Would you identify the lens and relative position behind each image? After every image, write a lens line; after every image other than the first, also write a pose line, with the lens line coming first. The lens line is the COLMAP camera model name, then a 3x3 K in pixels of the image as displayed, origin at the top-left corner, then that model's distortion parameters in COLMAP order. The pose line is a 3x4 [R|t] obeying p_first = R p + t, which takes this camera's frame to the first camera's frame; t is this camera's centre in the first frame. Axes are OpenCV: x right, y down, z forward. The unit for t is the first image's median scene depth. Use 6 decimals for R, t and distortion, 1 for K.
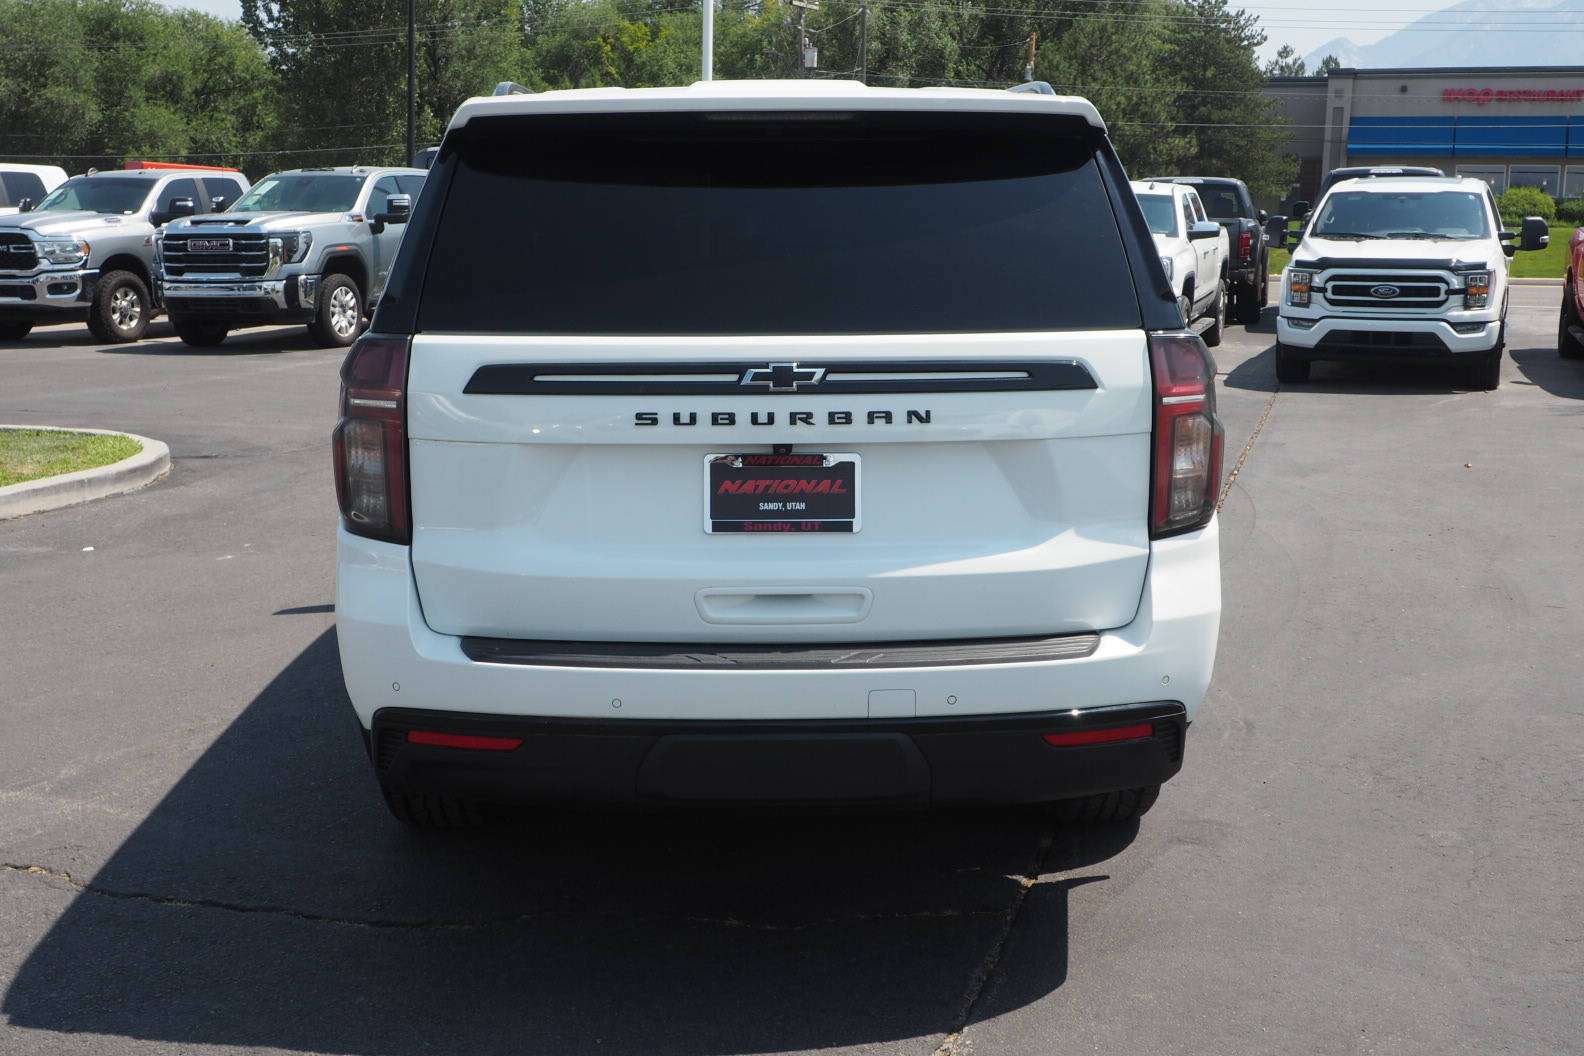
lens RADIAL K [[1710.5, 0, 792.0], [0, 1710.5, 528.0], [0, 0, 1]] dist [-0.012159, 0.016985]
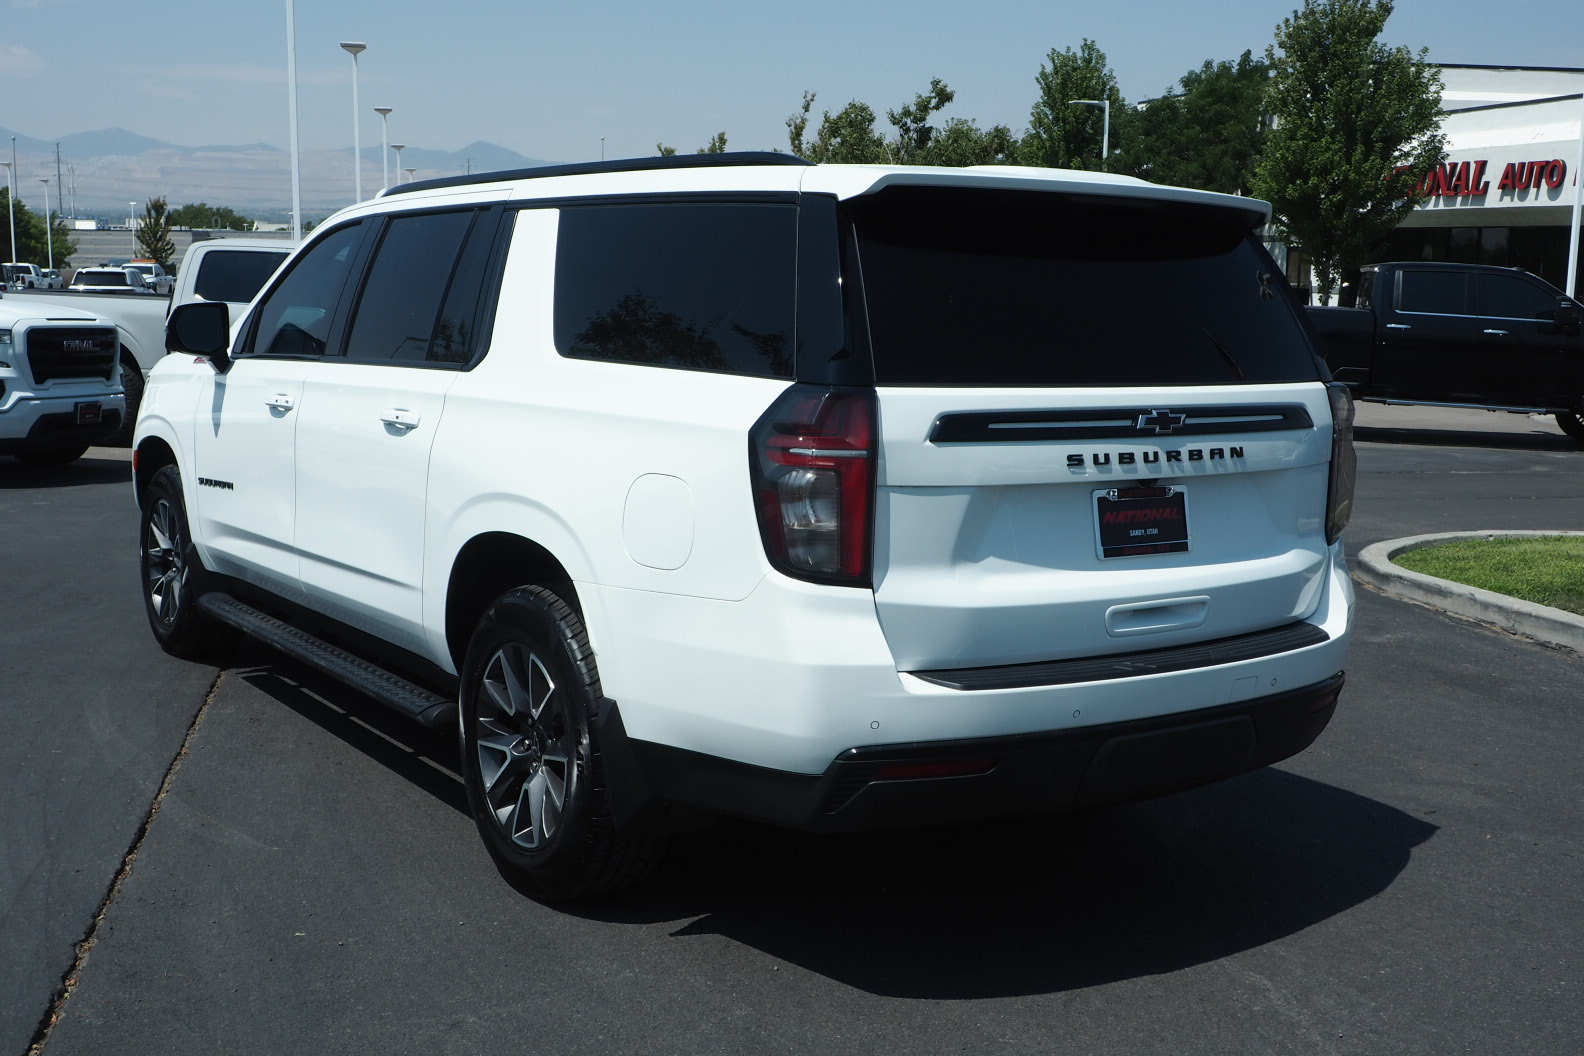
lens RADIAL K [[1710.5, 0, 792.0], [0, 1710.5, 528.0], [0, 0, 1]] dist [-0.012159, 0.016985]
pose [[0.830327, -0.050936, 0.554943, -0.855191], [0.073412, 0.997133, -0.018319, -0.011856], [-0.552419, 0.055950, 0.831687, 0.160468]]
